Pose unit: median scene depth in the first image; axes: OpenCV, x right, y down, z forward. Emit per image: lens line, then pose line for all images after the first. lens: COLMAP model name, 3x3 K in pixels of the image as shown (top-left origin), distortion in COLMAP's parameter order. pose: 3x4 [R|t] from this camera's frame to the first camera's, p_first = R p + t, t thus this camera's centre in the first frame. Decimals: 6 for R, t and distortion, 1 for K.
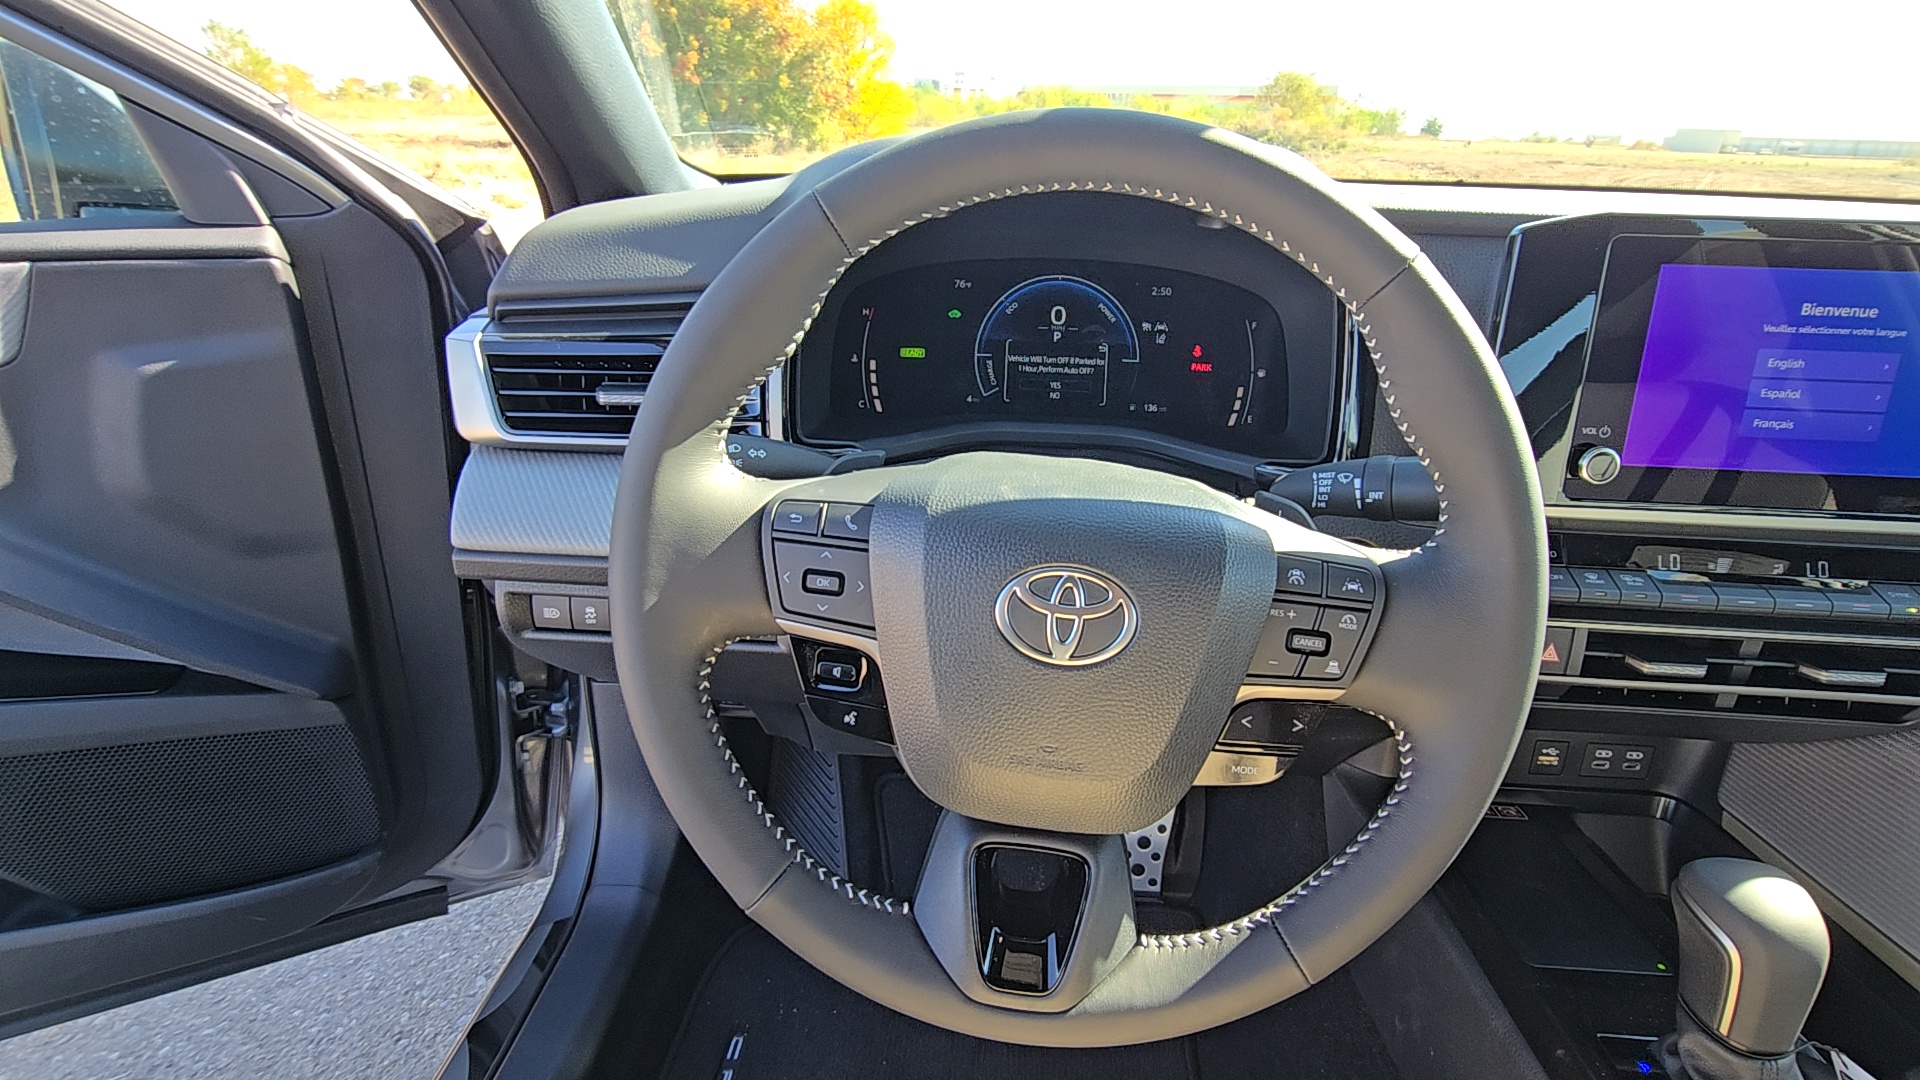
lens RADIAL K [[985.8, 0, 975.8], [0, 985.8, 539.0], [0, 0, 1]] dist [-0.000835, 0.000976]
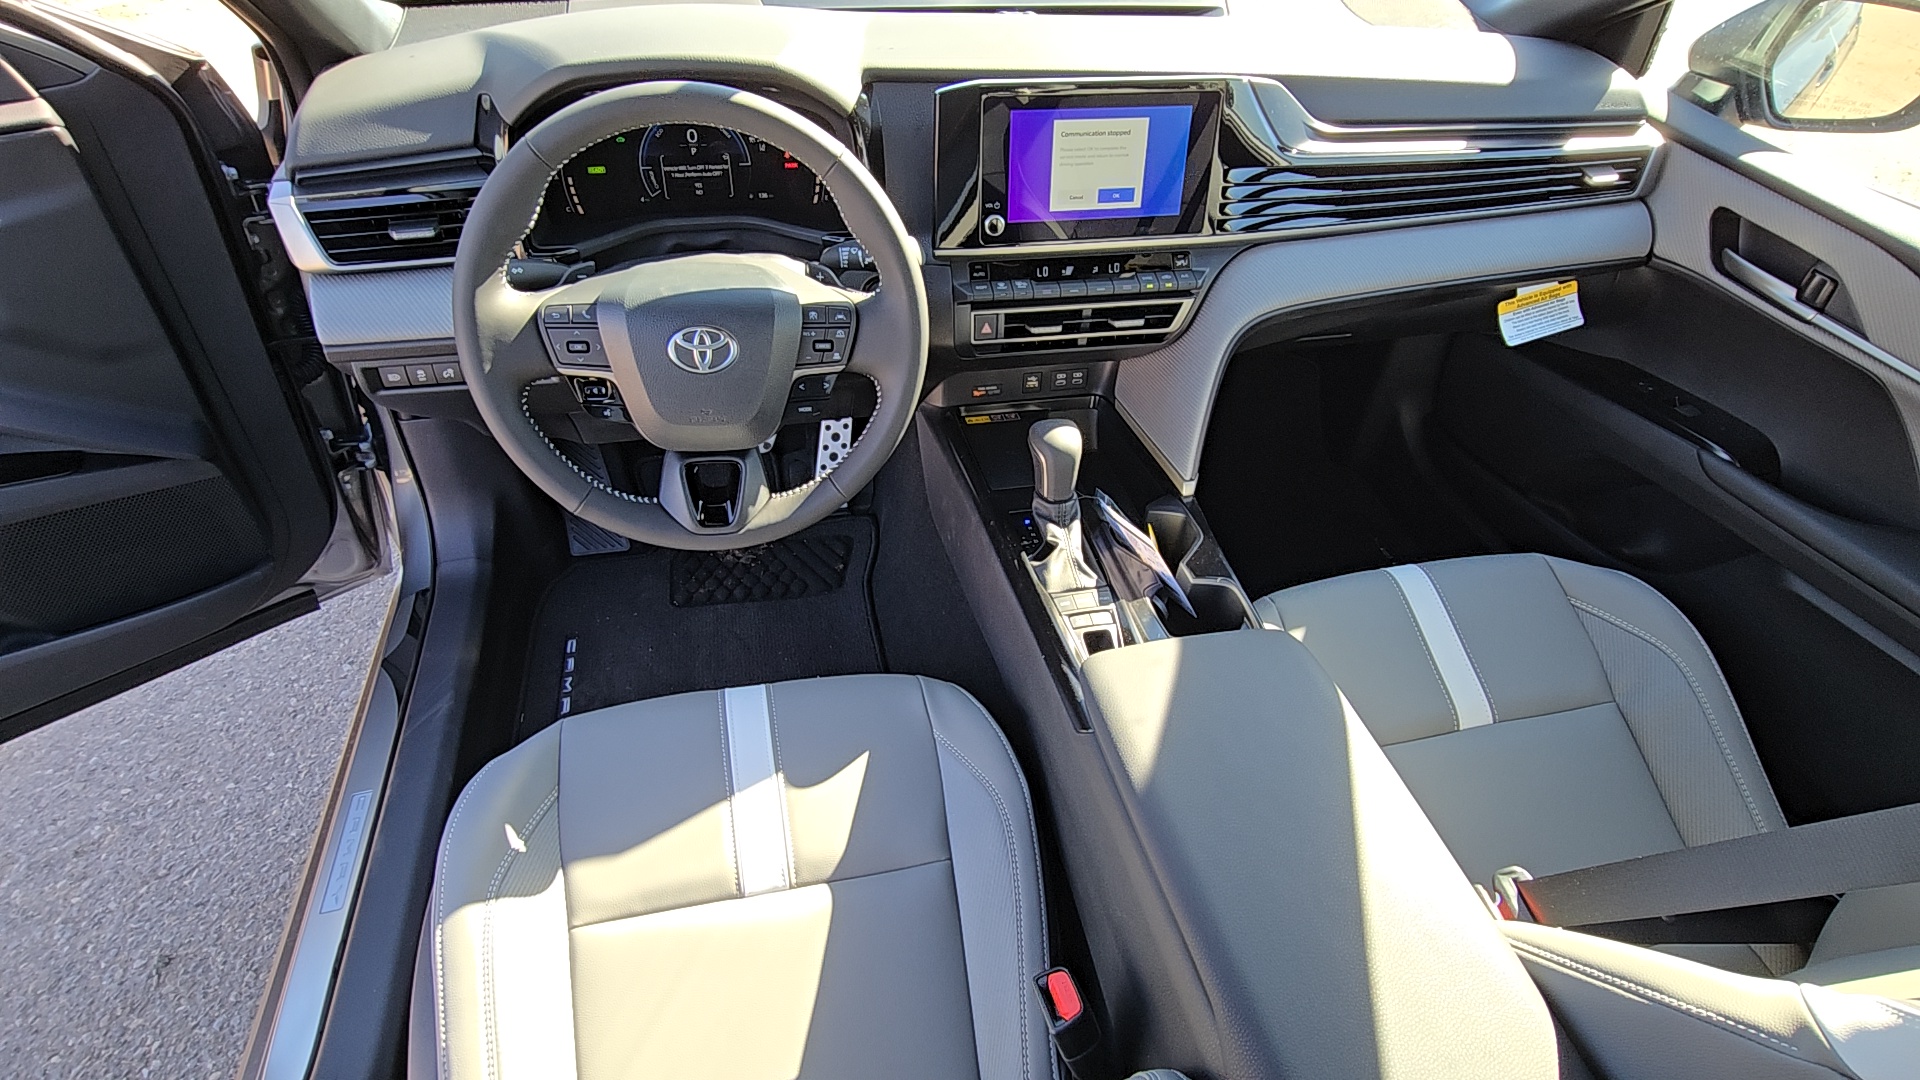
lens RADIAL K [[985.8, 0, 971.3], [0, 985.8, 540.1], [0, 0, 1]] dist [-0.000835, 0.000976]
pose [[0.963513, -0.167211, 0.209006, 0.094895], [0.092507, 0.940767, 0.326189, -0.120249], [-0.251168, -0.294953, 0.921910, -0.845079]]
